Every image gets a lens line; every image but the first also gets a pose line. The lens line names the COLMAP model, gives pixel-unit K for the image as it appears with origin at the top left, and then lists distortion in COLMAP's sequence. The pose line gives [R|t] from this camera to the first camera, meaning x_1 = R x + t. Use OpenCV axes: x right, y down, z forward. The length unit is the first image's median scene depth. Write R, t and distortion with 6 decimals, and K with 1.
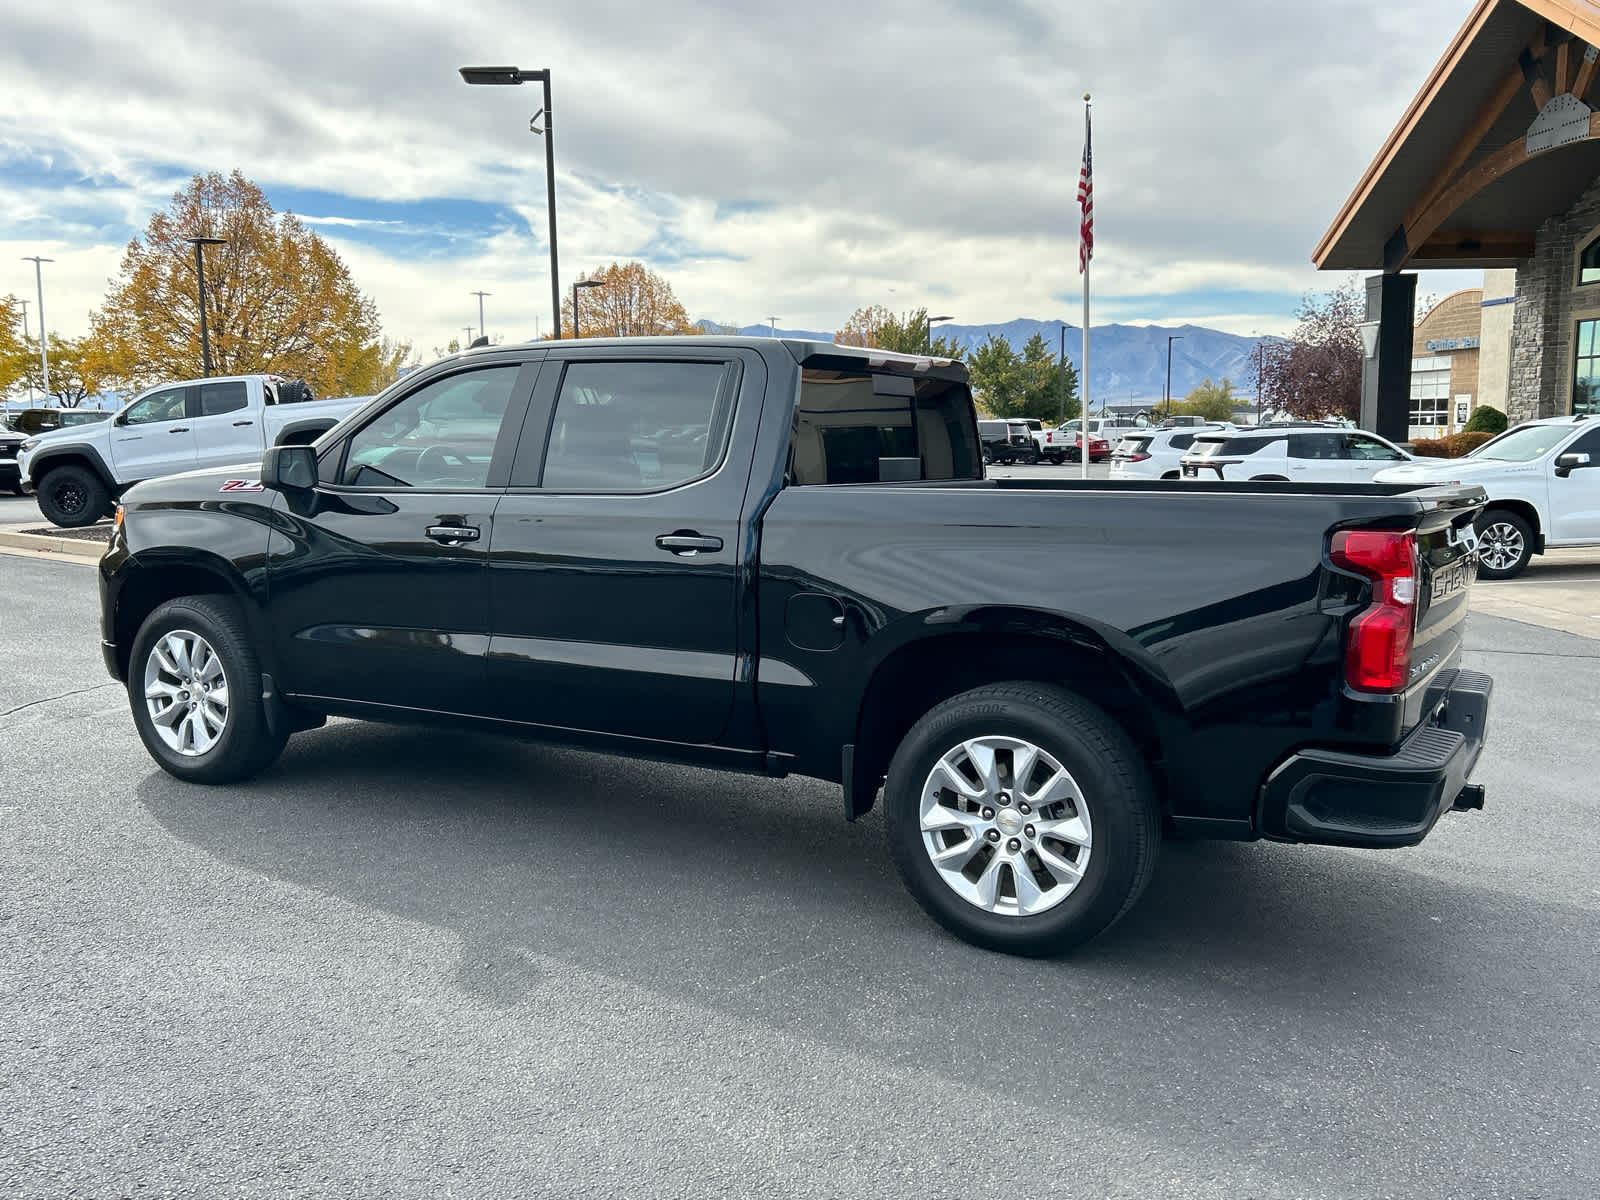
lens RADIAL K [[1417.2, 0, 797.9], [0, 1417.2, 599.2], [0, 0, 1]] dist [0.079936, -0.128652]
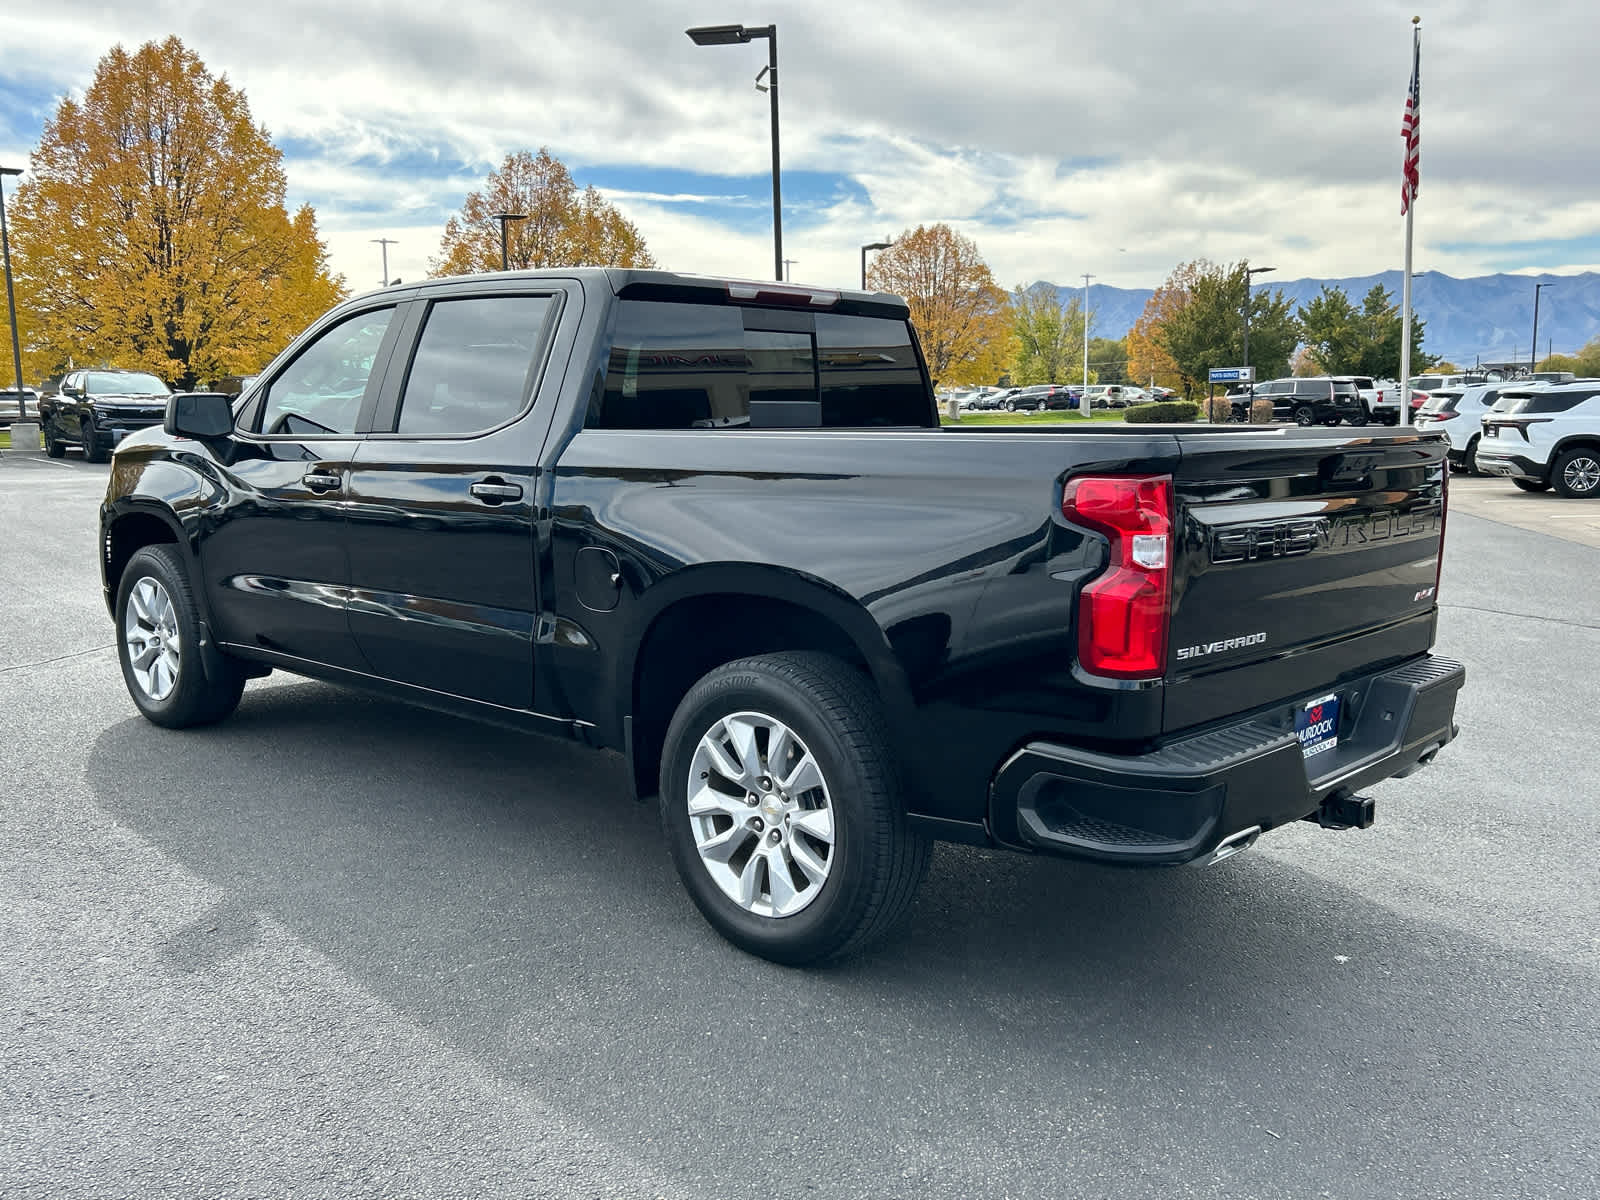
lens RADIAL K [[1417.2, 0, 797.9], [0, 1417.2, 599.2], [0, 0, 1]] dist [0.079936, -0.128652]
pose [[0.973796, 0.023986, -0.226157, 0.270720], [-0.018582, 0.999489, 0.025993, 0.002520], [0.226665, -0.021109, 0.973744, 0.115071]]
